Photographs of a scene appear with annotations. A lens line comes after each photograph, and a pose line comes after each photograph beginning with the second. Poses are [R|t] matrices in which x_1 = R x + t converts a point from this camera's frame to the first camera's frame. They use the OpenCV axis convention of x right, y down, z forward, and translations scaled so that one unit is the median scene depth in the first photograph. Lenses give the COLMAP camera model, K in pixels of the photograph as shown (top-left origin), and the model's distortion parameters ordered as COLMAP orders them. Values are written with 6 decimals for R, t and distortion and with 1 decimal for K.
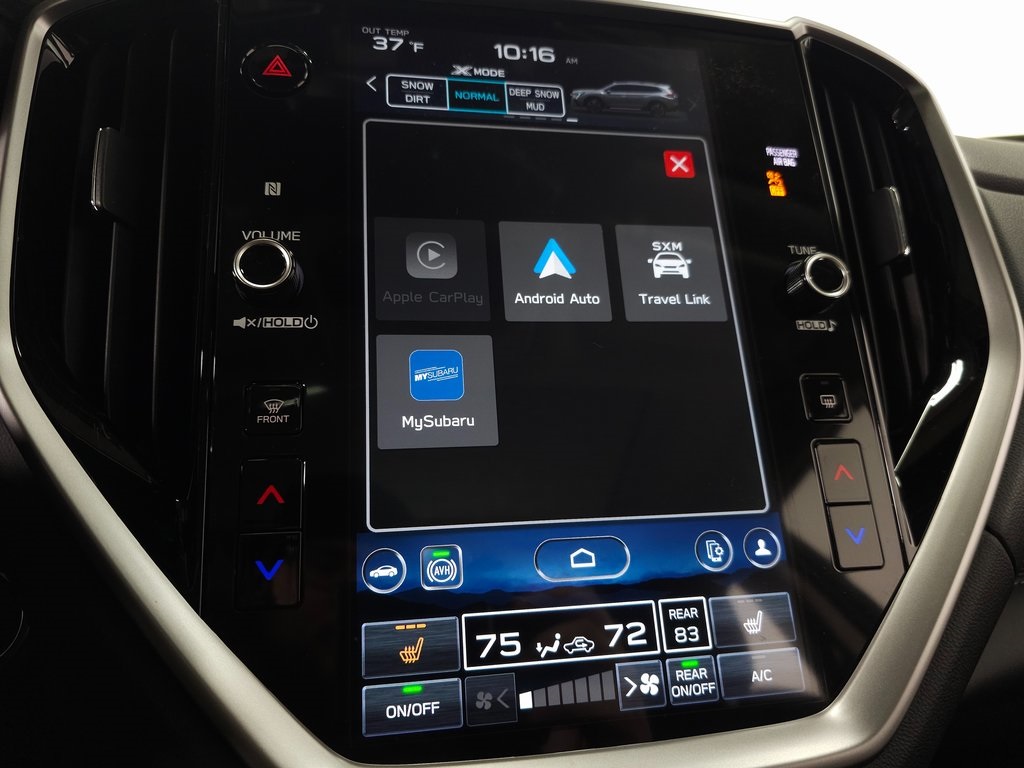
lens RADIAL K [[698.3, 0, 510.8], [0, 698.3, 388.1], [0, 0, 1]] dist [0.029161, -0.046507]
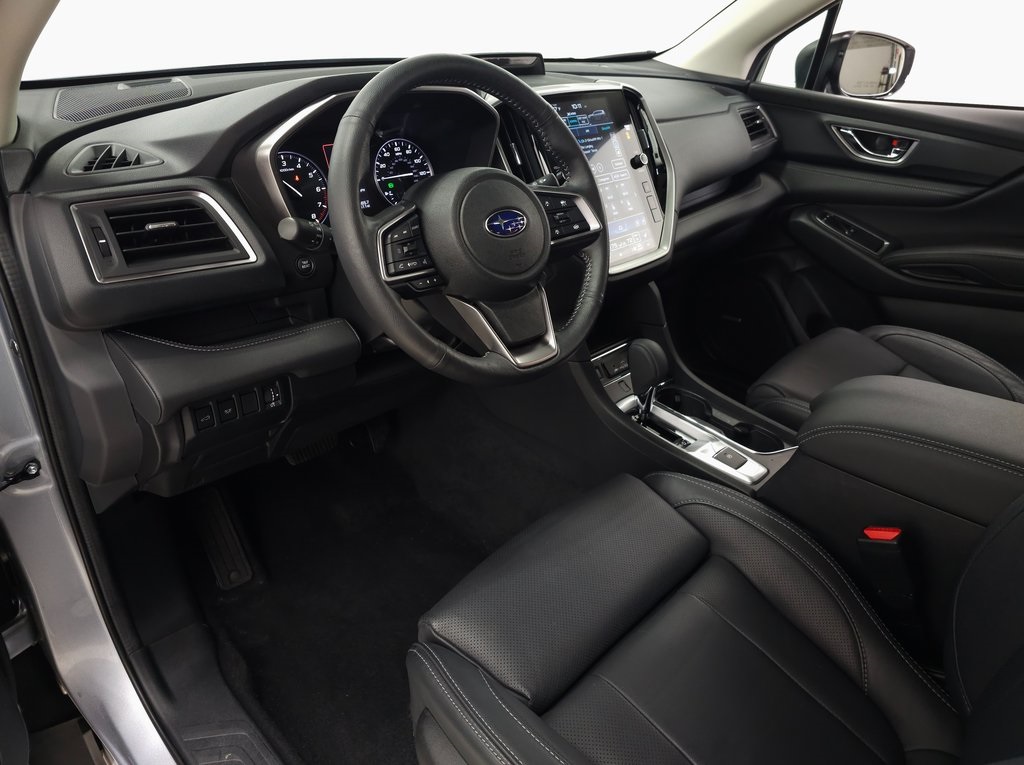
lens RADIAL K [[698.3, 0, 518.6], [0, 698.3, 383.4], [0, 0, 1]] dist [0.029161, -0.046507]
pose [[0.816272, -0.285428, 0.502225, -3.118109], [0.133493, 0.939074, 0.316734, -0.365426], [-0.562031, -0.191498, 0.804642, -2.646214]]
